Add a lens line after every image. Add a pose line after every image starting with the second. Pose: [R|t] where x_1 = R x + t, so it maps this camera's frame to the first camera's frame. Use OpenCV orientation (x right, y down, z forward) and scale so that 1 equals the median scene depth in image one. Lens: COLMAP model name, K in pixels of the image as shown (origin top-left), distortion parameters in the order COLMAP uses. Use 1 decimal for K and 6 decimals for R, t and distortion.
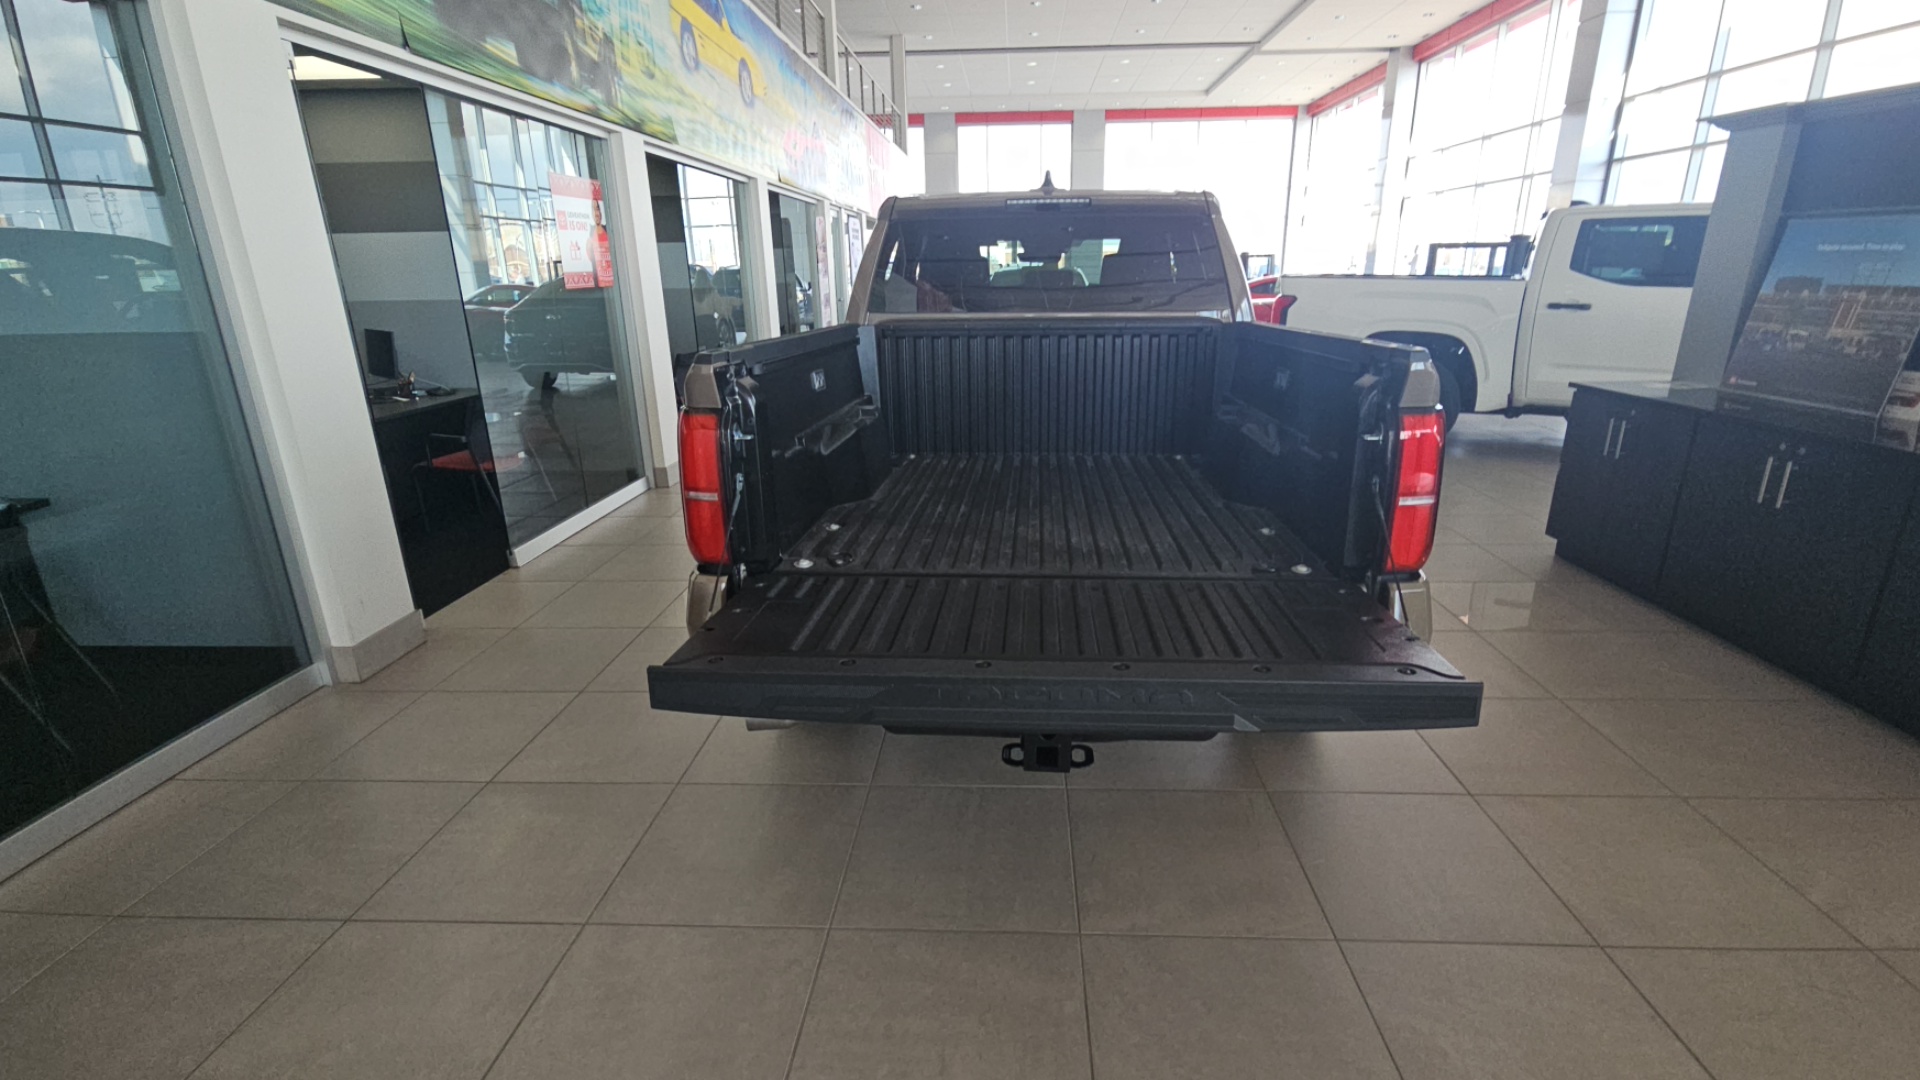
lens RADIAL K [[864.4, 0, 973.1], [0, 864.4, 535.3], [0, 0, 1]] dist [0.005757, -0.004057]
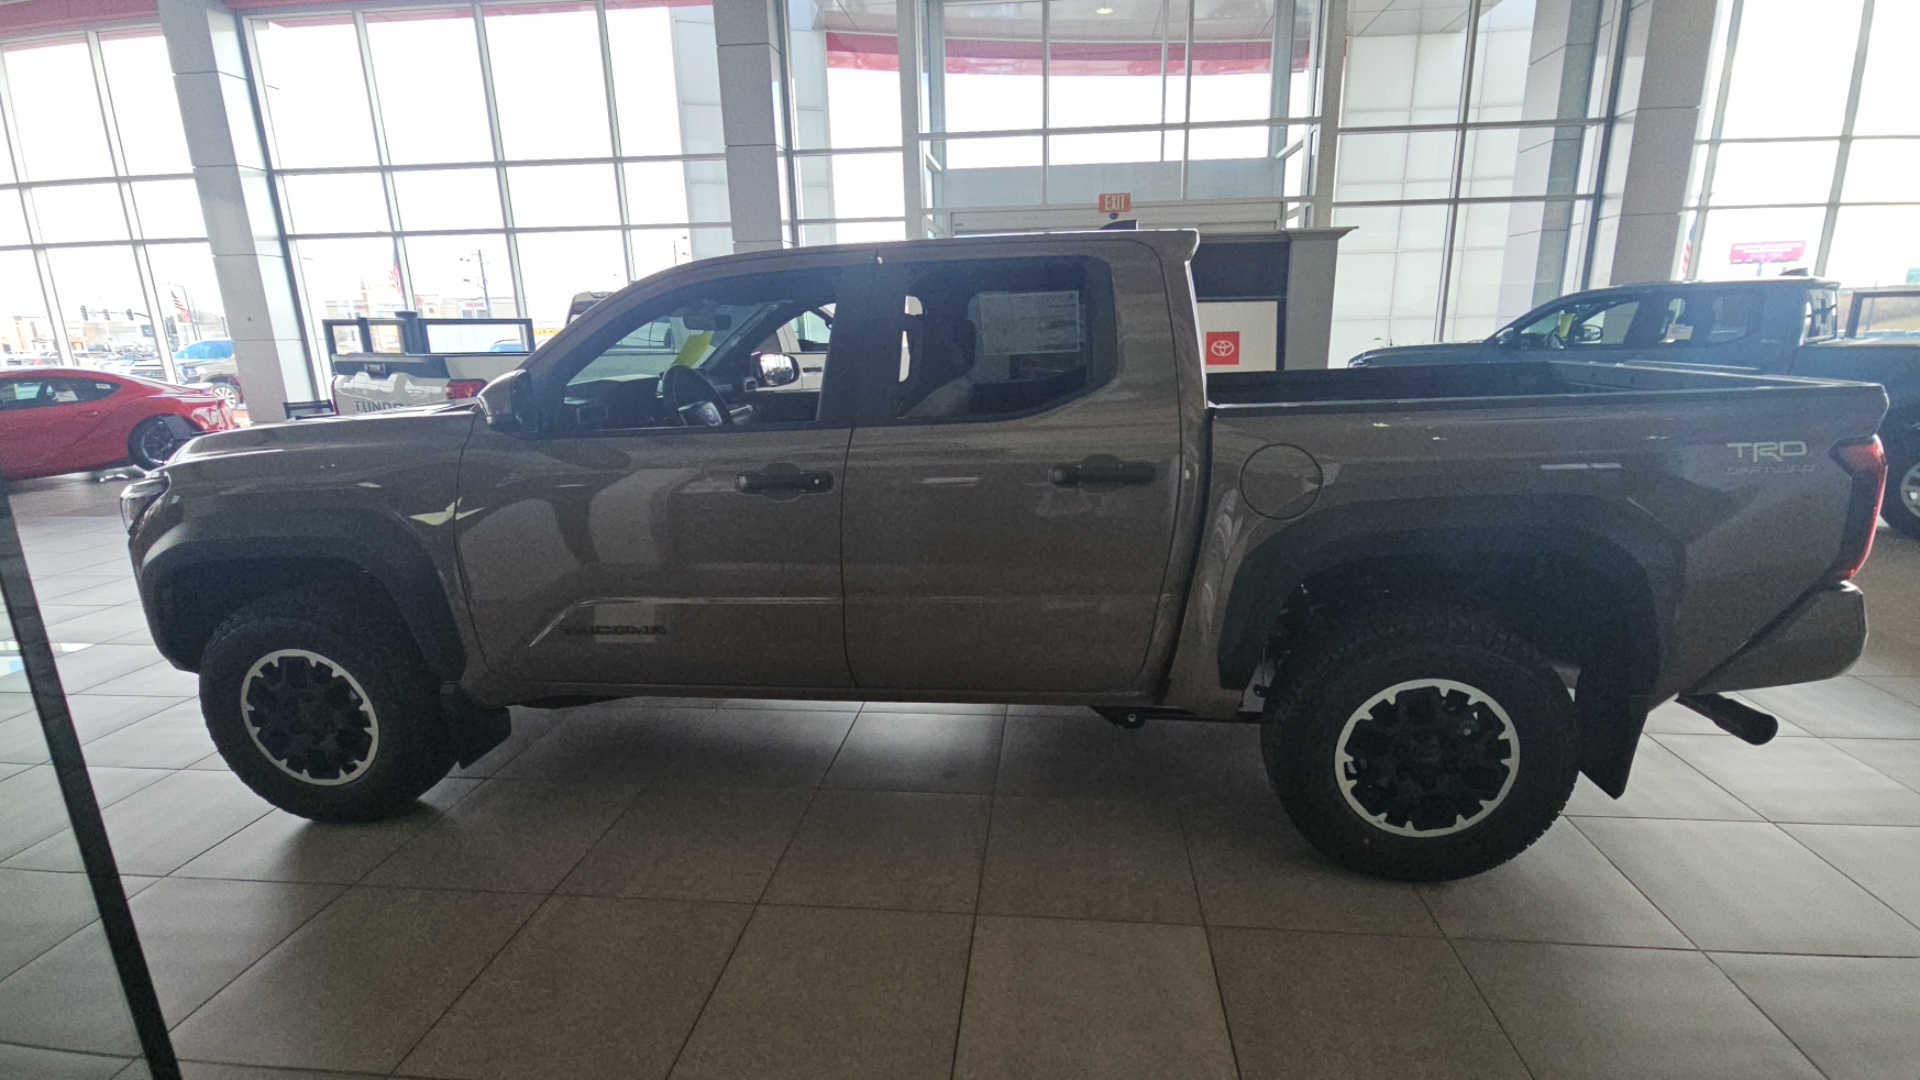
lens RADIAL K [[864.4, 0, 977.9], [0, 864.4, 539.9], [0, 0, 1]] dist [0.005757, -0.004057]
pose [[0.046118, -0.228214, 0.972518, -0.521927], [0.313154, 0.927782, 0.202866, -0.216055], [-0.948582, 0.295192, 0.114254, 0.711266]]
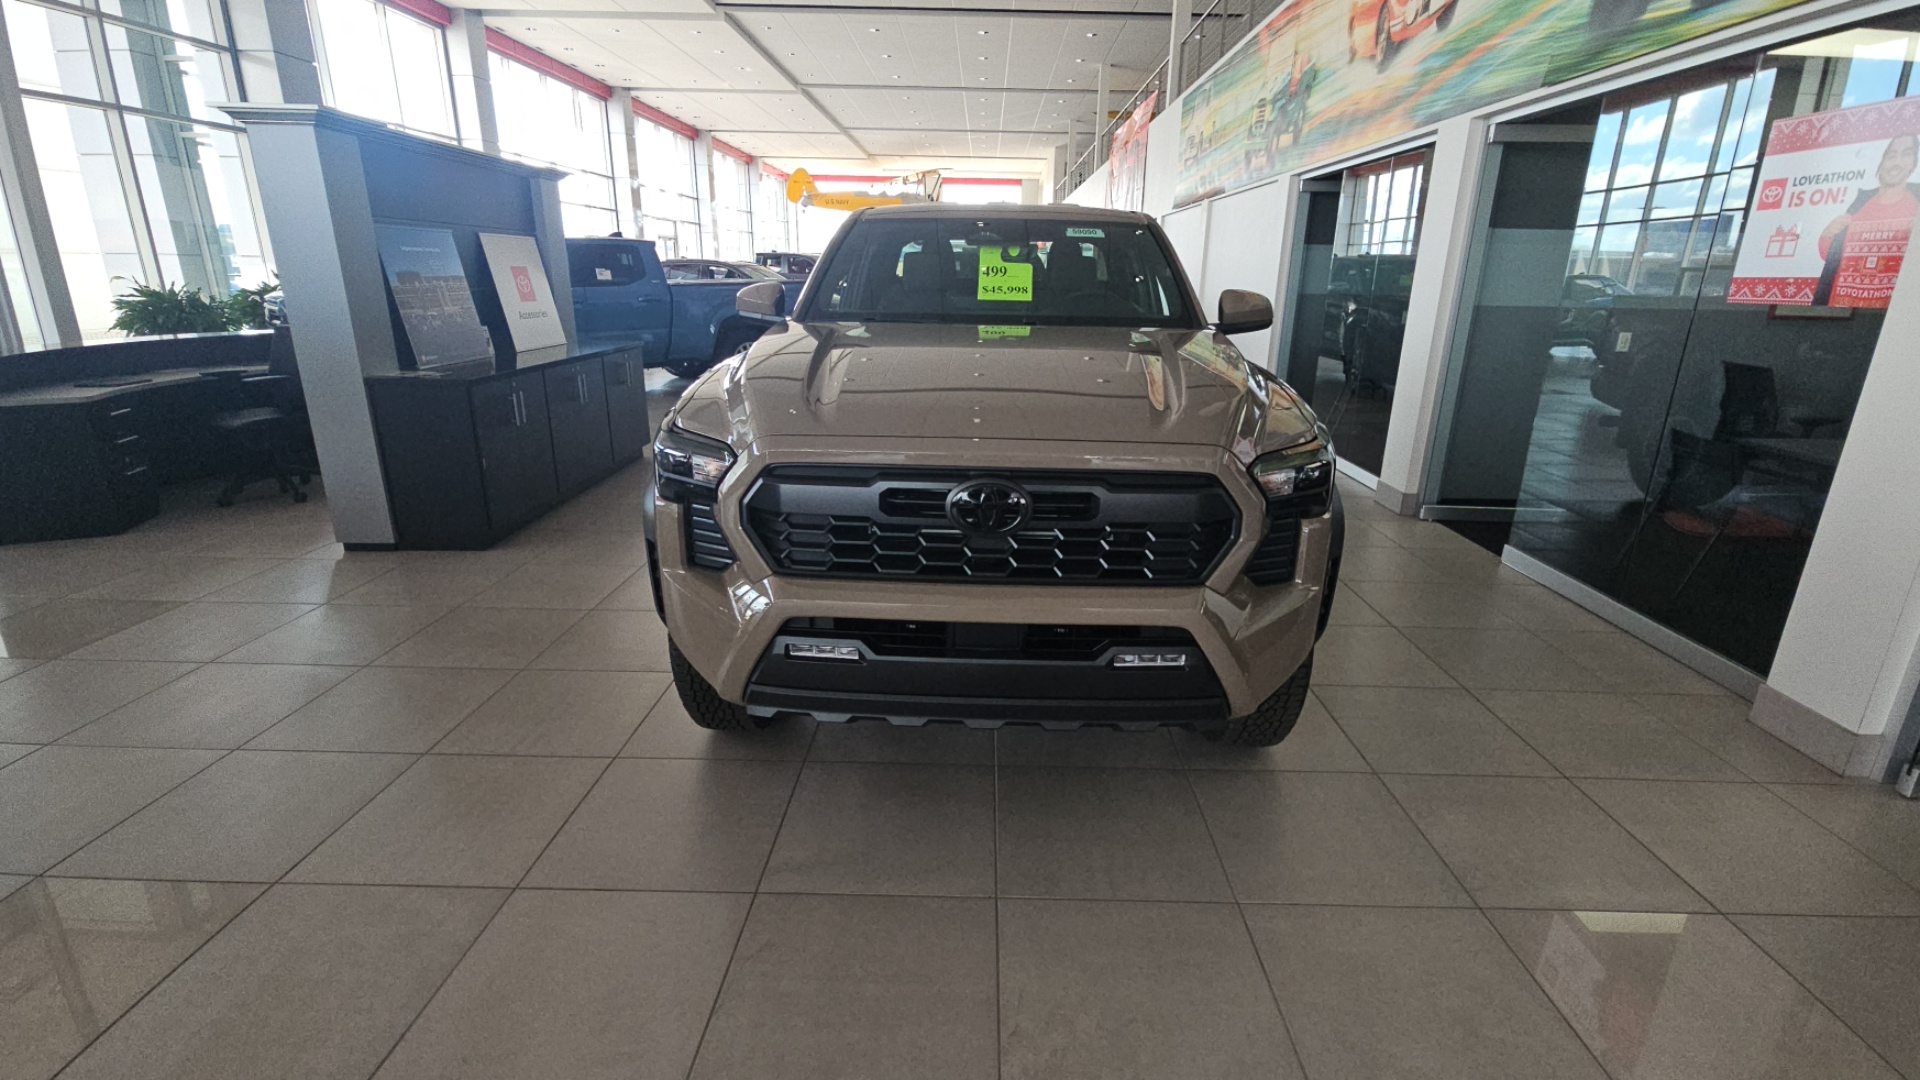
lens RADIAL K [[864.4, 0, 971.7], [0, 864.4, 549.8], [0, 0, 1]] dist [0.005757, -0.004057]
pose [[-0.999264, 0.006538, -0.037802, 0.123088], [-0.016409, 0.817853, 0.575193, -0.479099], [0.034677, 0.575390, -0.817144, 1.556818]]
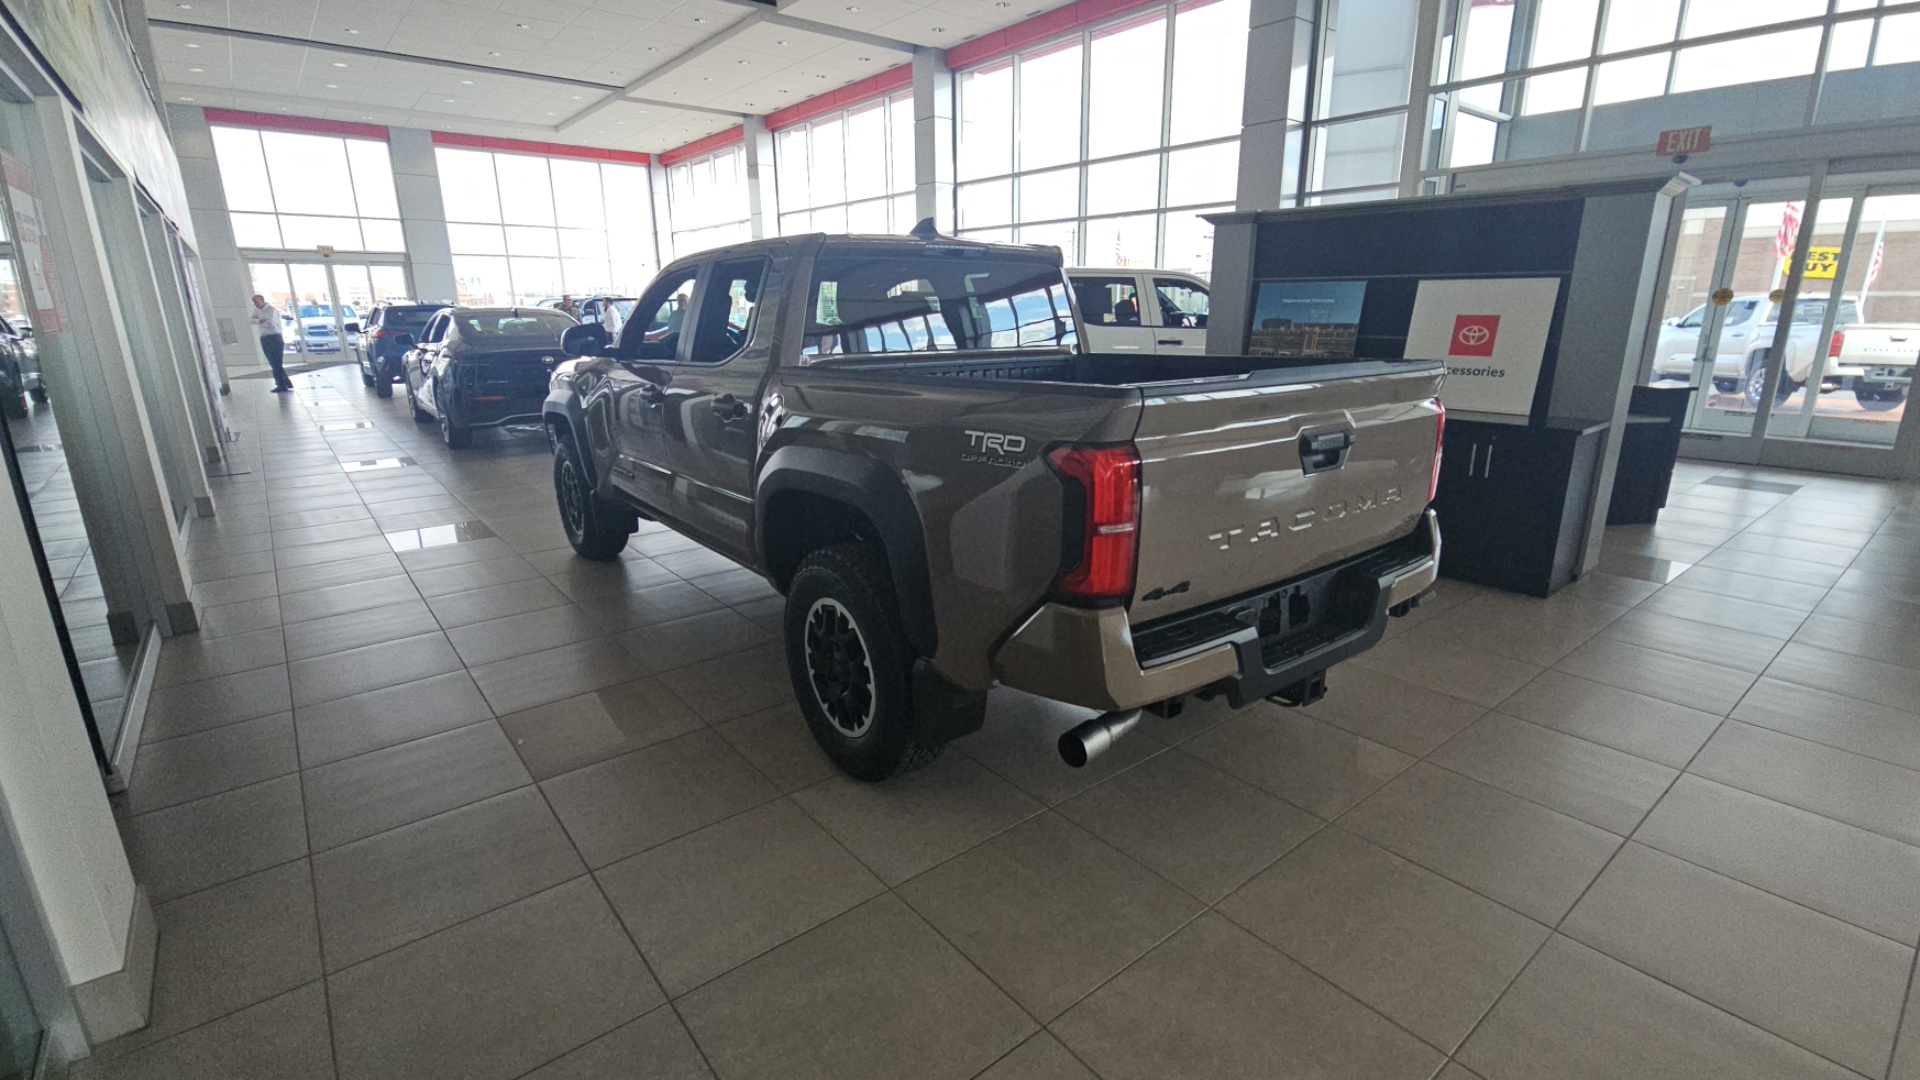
lens RADIAL K [[864.4, 0, 982.4], [0, 864.4, 540.1], [0, 0, 1]] dist [0.005757, -0.004057]
pose [[0.740727, -0.165330, 0.651145, -0.382747], [0.192788, 0.980790, 0.029718, -0.032217], [-0.643550, 0.103520, 0.758371, 0.118932]]
